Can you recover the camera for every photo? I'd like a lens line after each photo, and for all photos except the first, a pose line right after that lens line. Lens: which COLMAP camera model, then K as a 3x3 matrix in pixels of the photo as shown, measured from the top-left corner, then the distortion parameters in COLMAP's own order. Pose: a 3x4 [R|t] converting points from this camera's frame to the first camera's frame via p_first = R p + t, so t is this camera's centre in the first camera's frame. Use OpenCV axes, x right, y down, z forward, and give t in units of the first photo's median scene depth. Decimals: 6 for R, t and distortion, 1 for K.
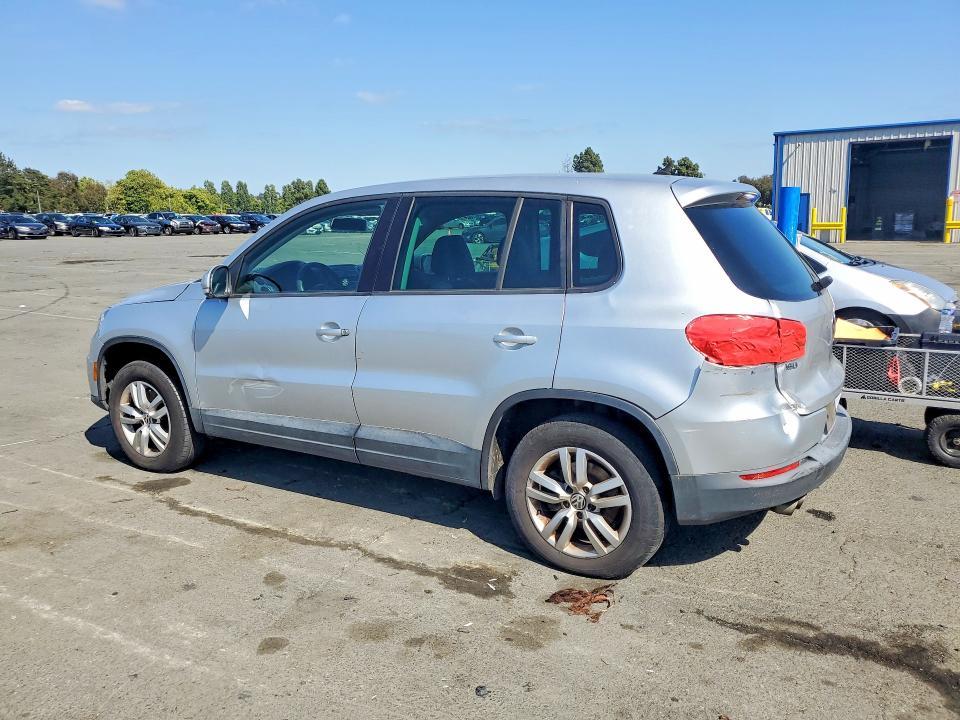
lens RADIAL K [[753.4, 0, 480.0], [0, 753.4, 360.0], [0, 0, 1]] dist [-0.008105, 0.072659]
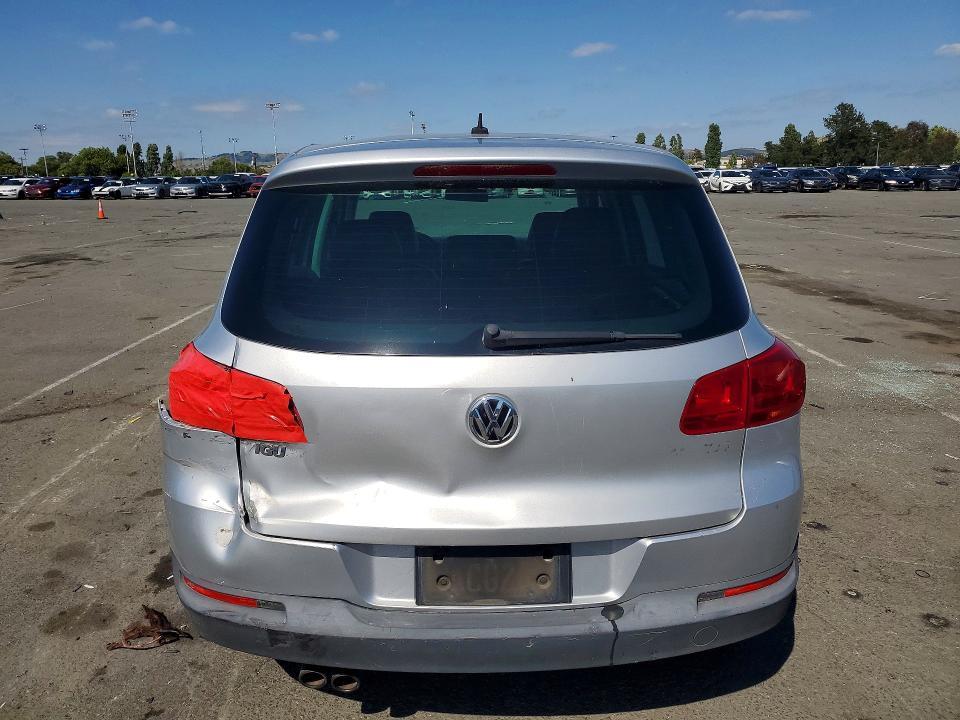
lens RADIAL K [[753.4, 0, 480.0], [0, 753.4, 360.0], [0, 0, 1]] dist [-0.008105, 0.072659]
pose [[0.526545, 0.212208, -0.823237, 0.342034], [-0.161661, 0.975670, 0.148103, -0.063682], [0.834636, 0.055102, 0.548039, 0.273914]]
